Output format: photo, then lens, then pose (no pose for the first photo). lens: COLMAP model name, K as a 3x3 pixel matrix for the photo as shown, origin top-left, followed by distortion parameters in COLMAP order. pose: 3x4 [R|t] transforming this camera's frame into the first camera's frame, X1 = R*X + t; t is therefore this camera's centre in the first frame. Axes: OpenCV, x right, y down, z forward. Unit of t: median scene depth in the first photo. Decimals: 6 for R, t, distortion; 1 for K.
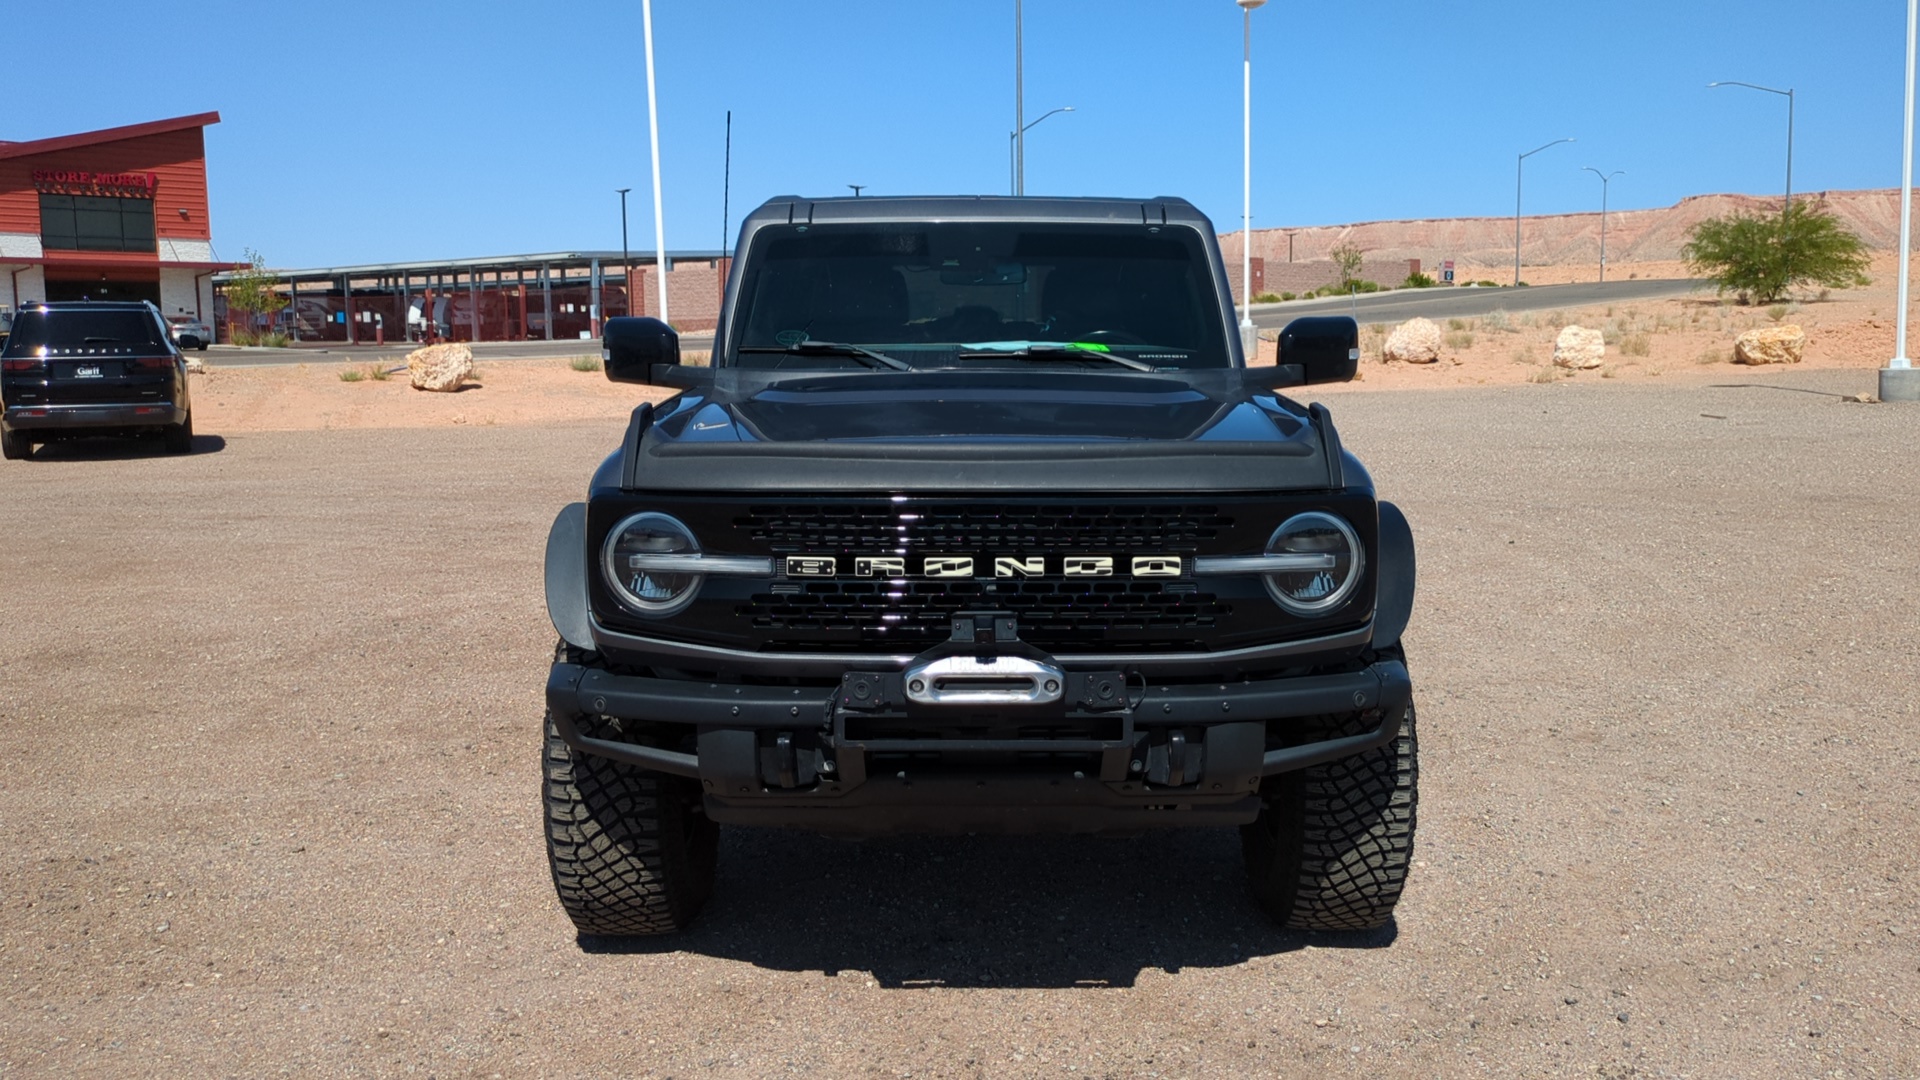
lens RADIAL K [[1646.0, 0, 979.9], [0, 1646.0, 542.0], [0, 0, 1]] dist [0.043318, -0.055671]
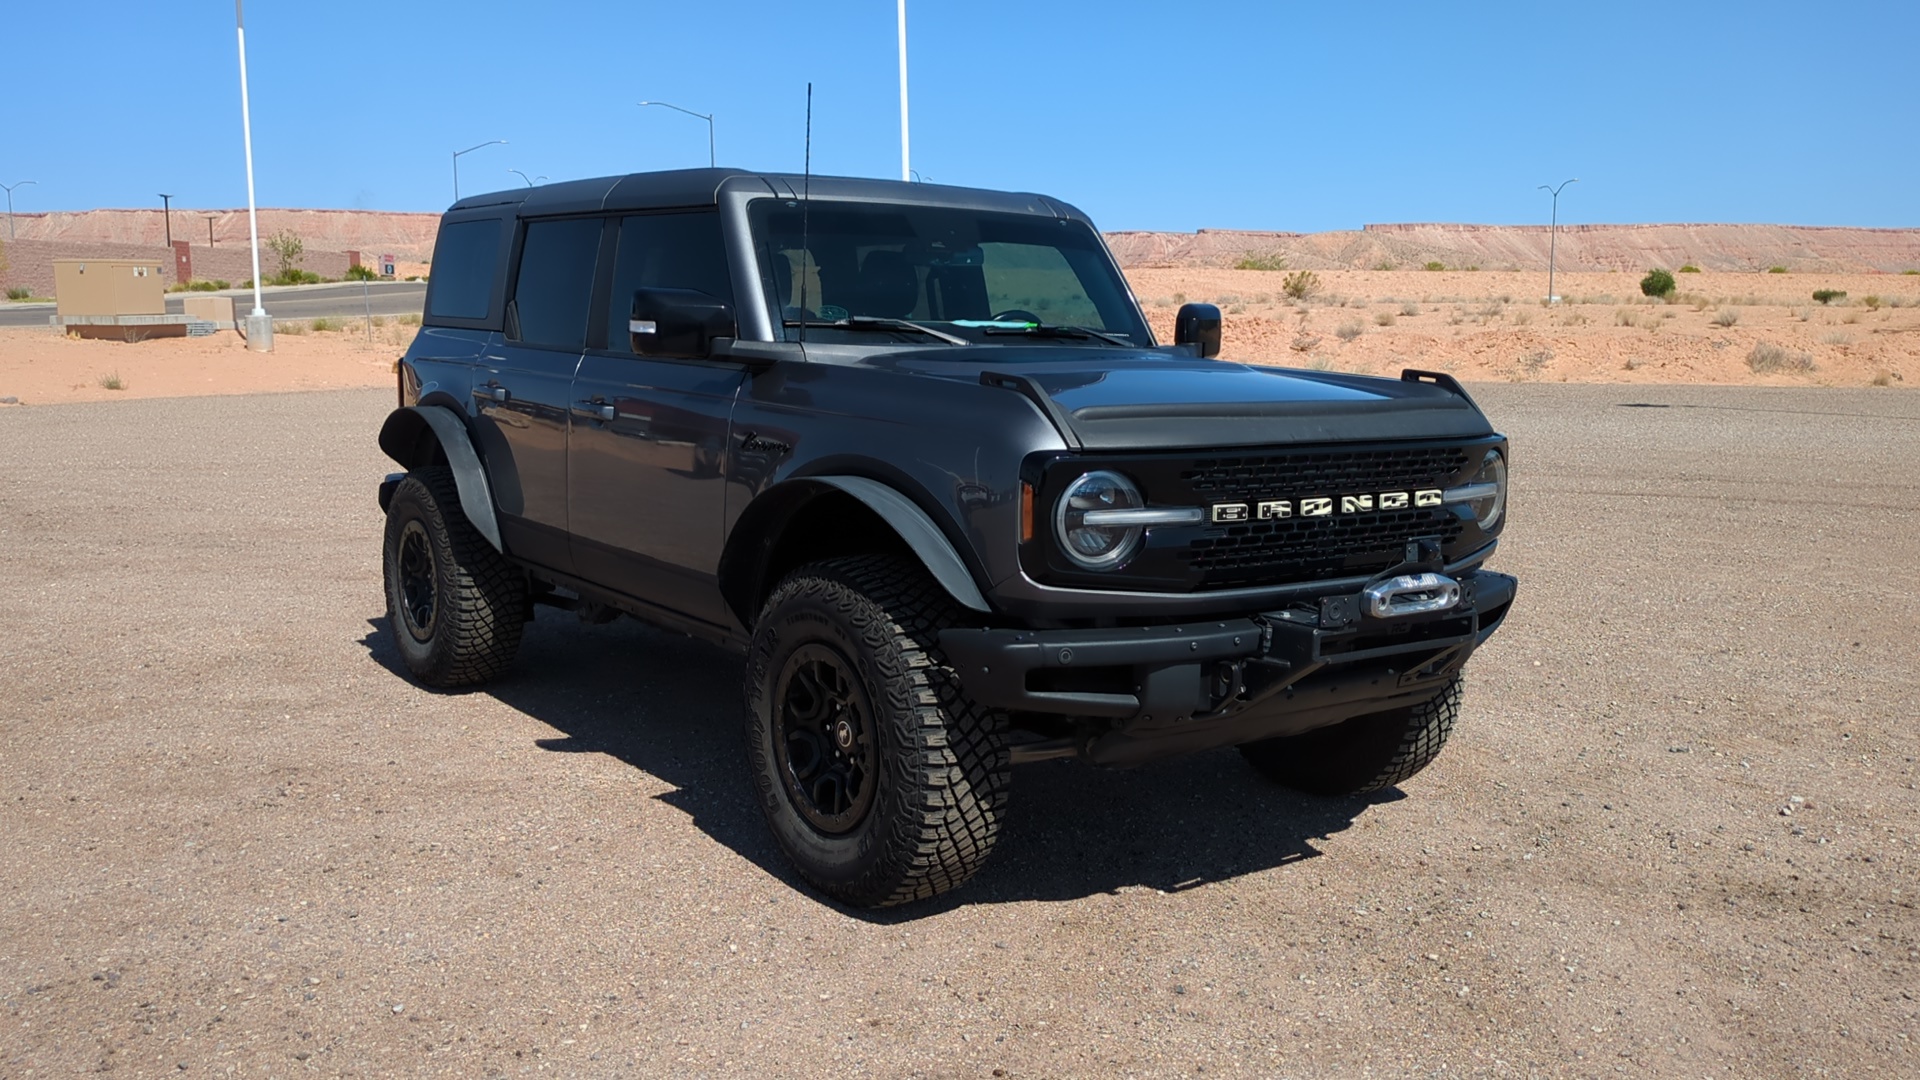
lens RADIAL K [[1624.6, 0, 974.1], [0, 1624.6, 541.6], [0, 0, 1]] dist [0.072302, -0.097691]
pose [[0.810475, -0.064292, 0.582234, -0.877433], [0.062269, 0.997783, 0.023499, -0.002536], [-0.582454, 0.017210, 0.812682, 0.192876]]
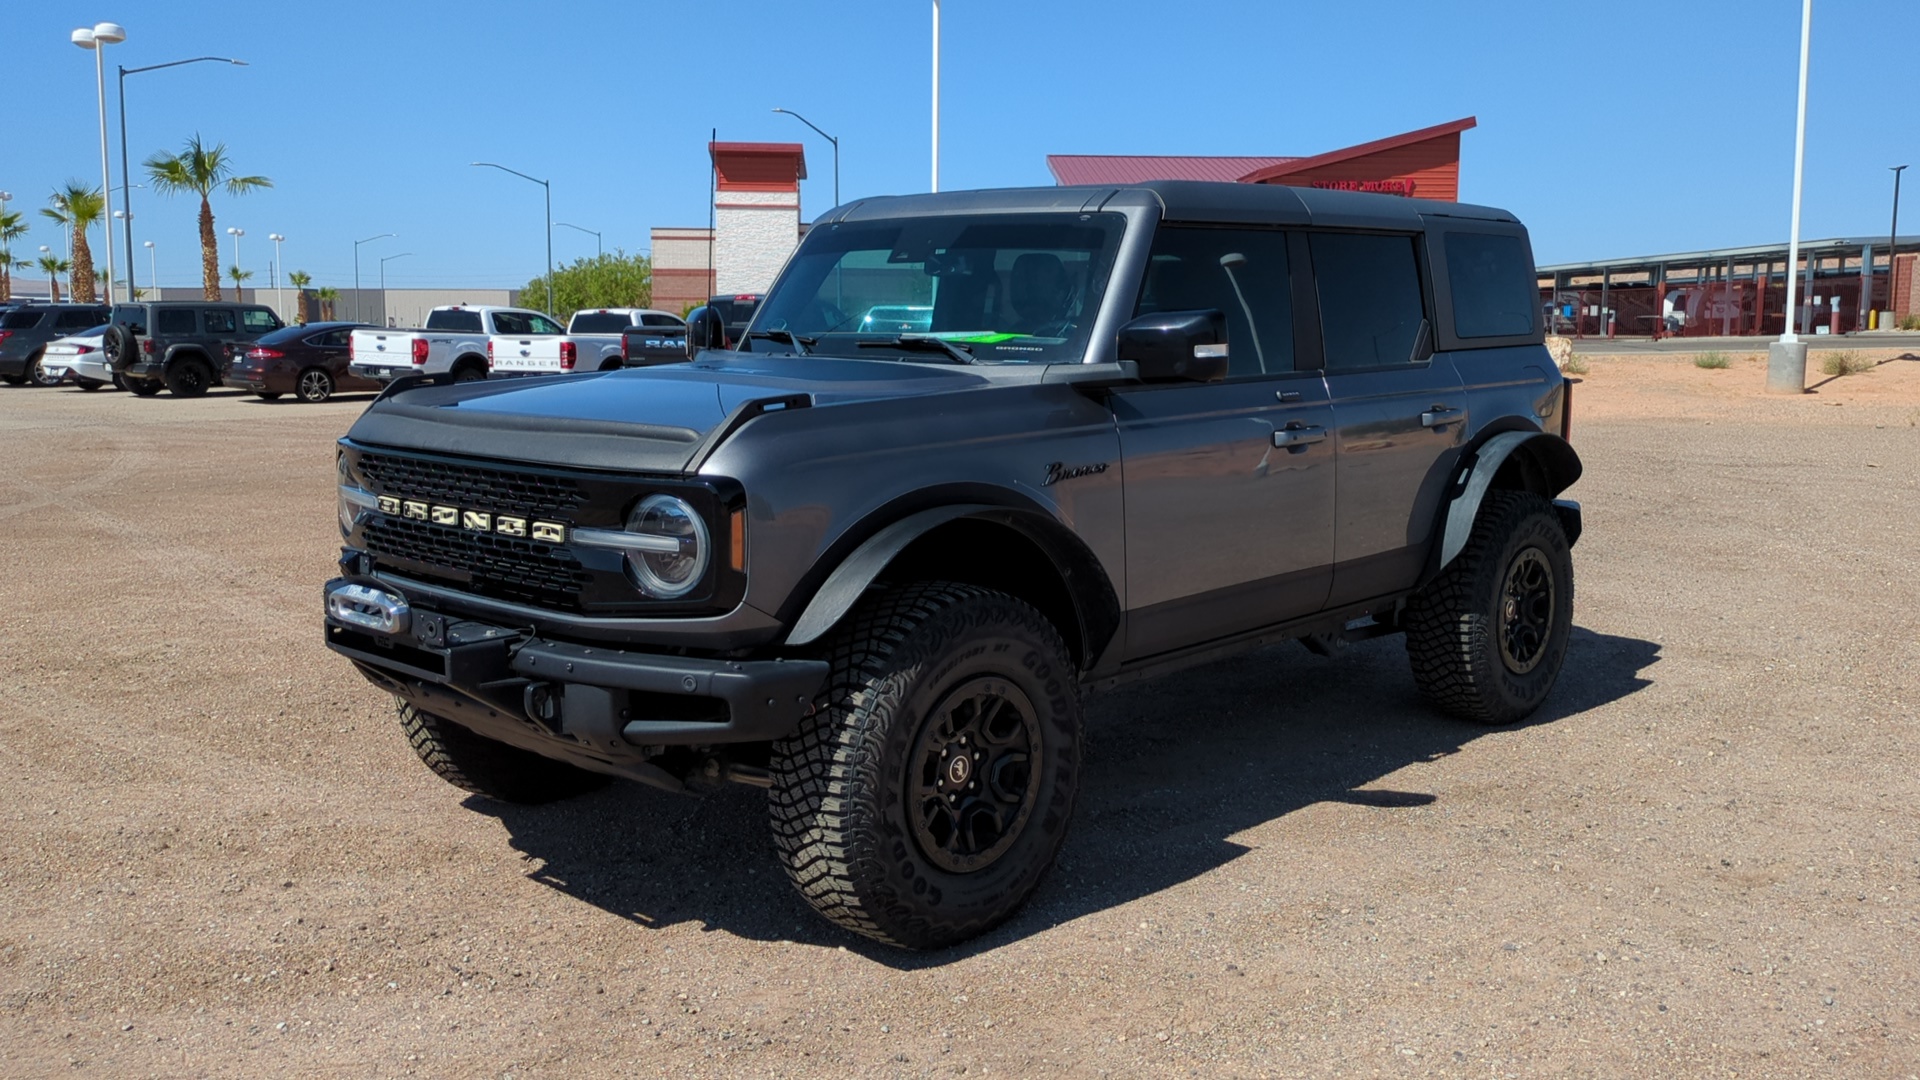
lens RADIAL K [[1646.0, 0, 979.9], [0, 1646.0, 542.0], [0, 0, 1]] dist [0.043318, -0.055671]
pose [[0.730705, 0.098232, -0.675590, 1.046255], [-0.095802, 0.994556, 0.040993, -0.050500], [0.675938, 0.034769, 0.736137, 0.376238]]
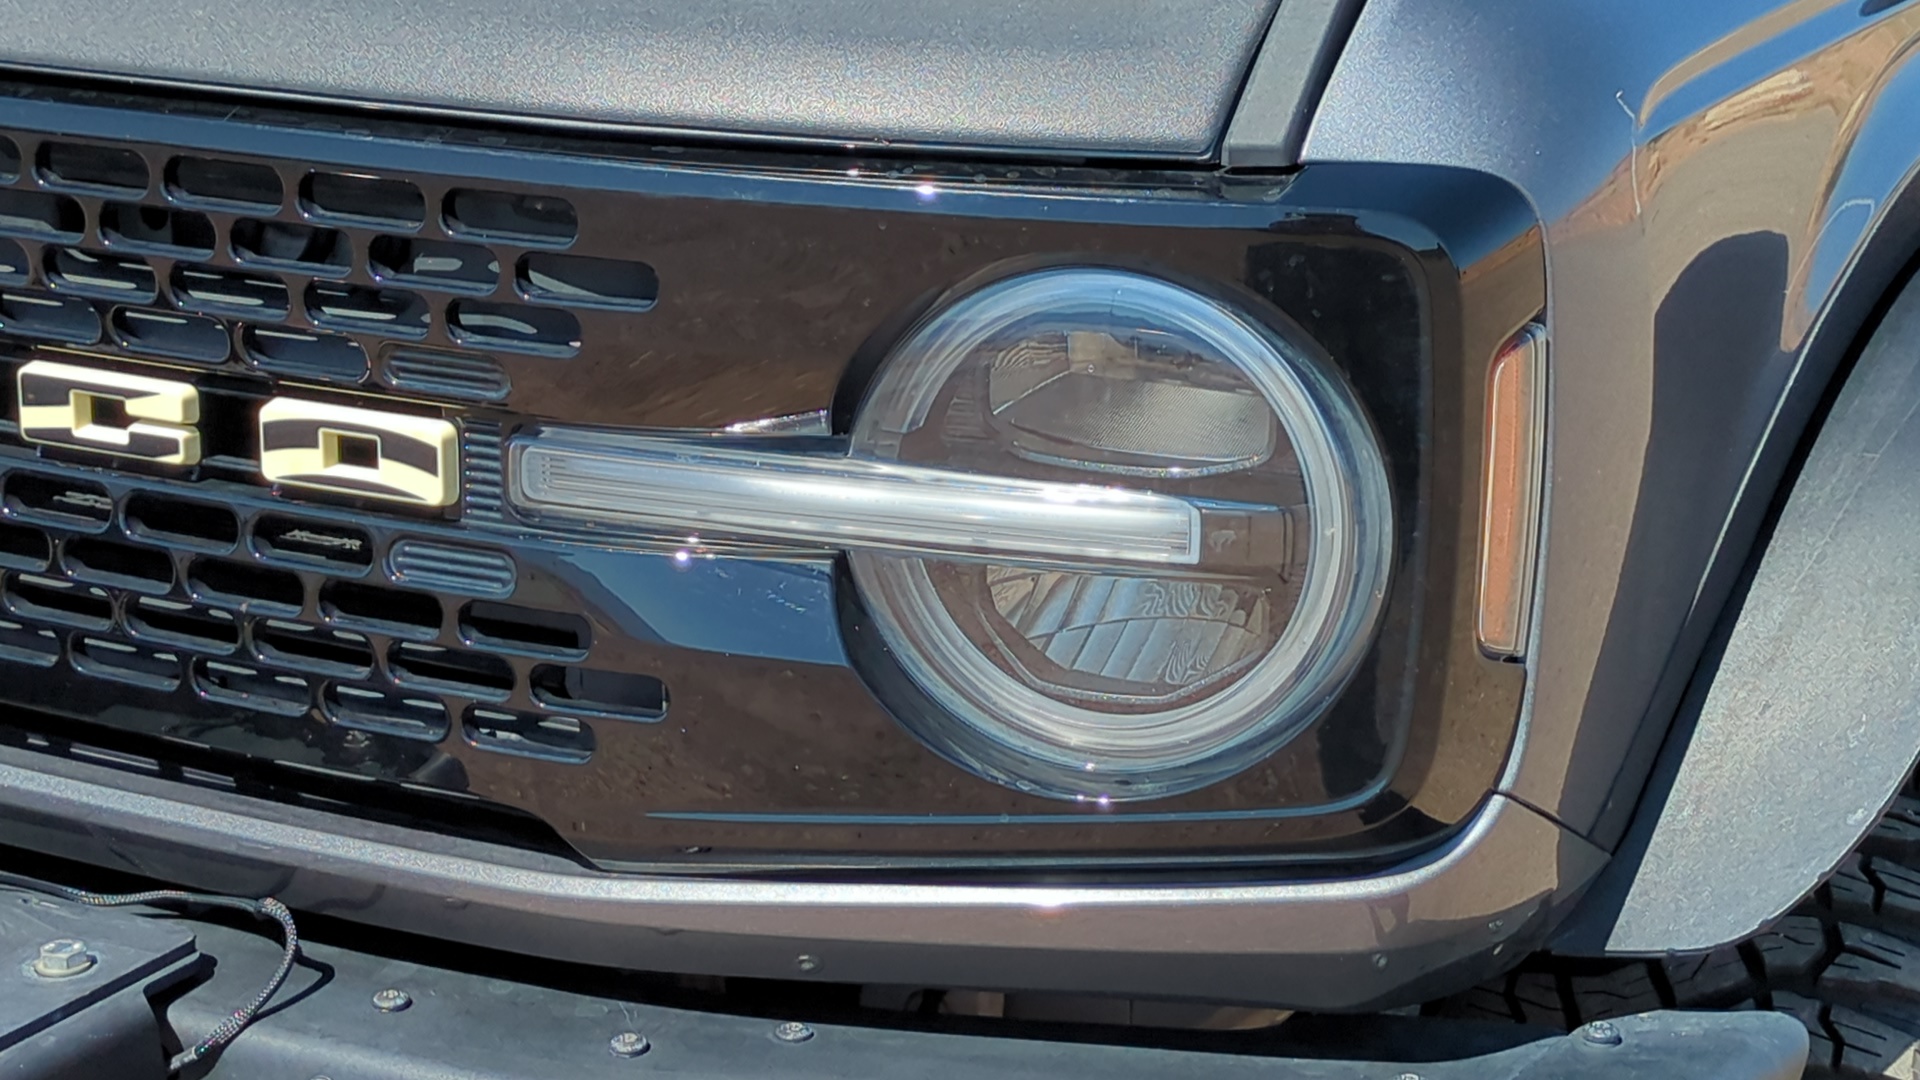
lens RADIAL K [[1624.6, 0, 974.1], [0, 1624.6, 541.6], [0, 0, 1]] dist [0.072302, -0.097691]
pose [[0.915517, 0.151612, -0.372615, 0.258814], [-0.104226, 0.984029, 0.144305, -0.012745], [0.388543, -0.093277, 0.916697, 0.818907]]
